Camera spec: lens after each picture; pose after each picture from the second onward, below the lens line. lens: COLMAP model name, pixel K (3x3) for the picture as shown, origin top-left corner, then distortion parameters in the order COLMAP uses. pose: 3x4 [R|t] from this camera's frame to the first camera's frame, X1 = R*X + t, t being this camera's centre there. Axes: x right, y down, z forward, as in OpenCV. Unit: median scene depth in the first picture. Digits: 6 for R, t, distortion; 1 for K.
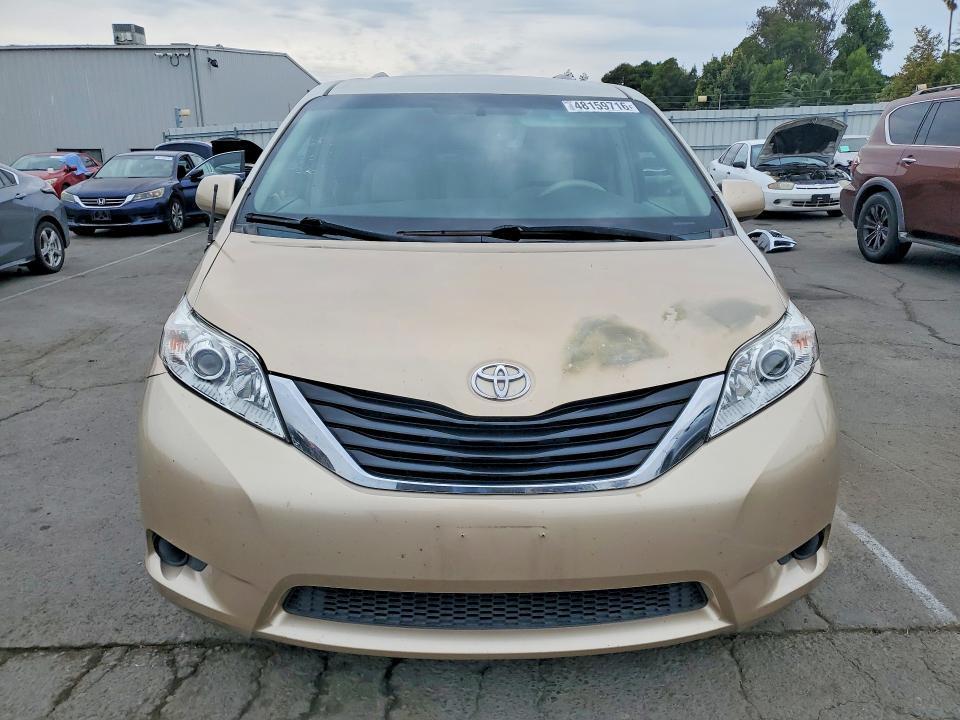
lens RADIAL K [[784.1, 0, 483.4], [0, 784.1, 358.4], [0, 0, 1]] dist [0.010657, 0.019219]
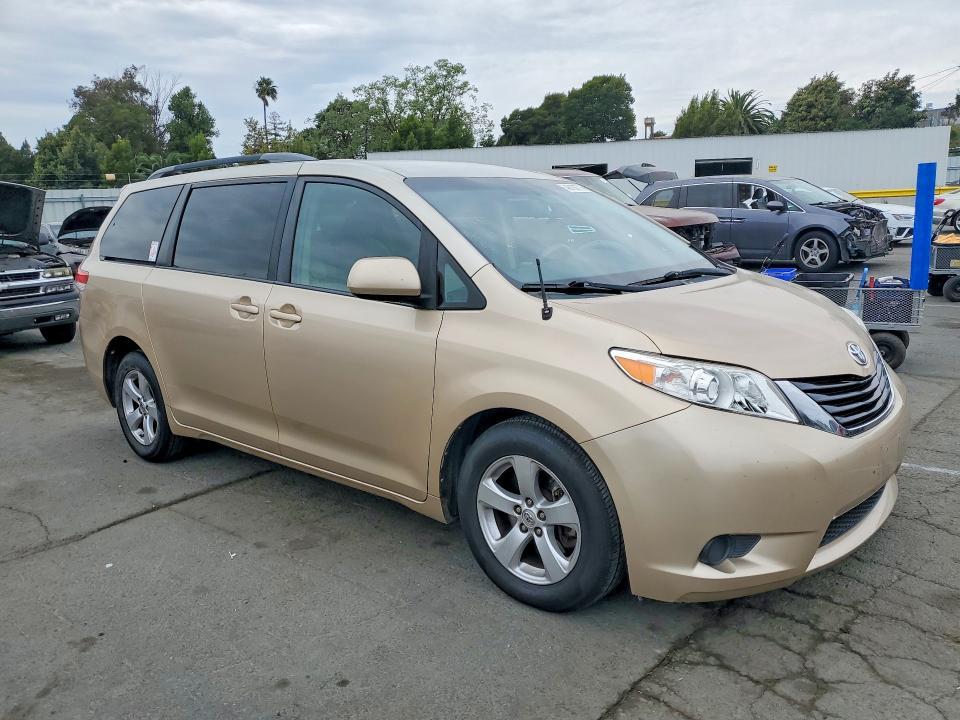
lens RADIAL K [[784.1, 0, 484.9], [0, 784.1, 356.5], [0, 0, 1]] dist [0.010657, 0.019219]
pose [[0.657323, -0.159131, 0.736616, -0.104536], [0.228031, 0.973630, 0.006848, -0.009409], [-0.718281, 0.163469, 0.676276, 0.028731]]
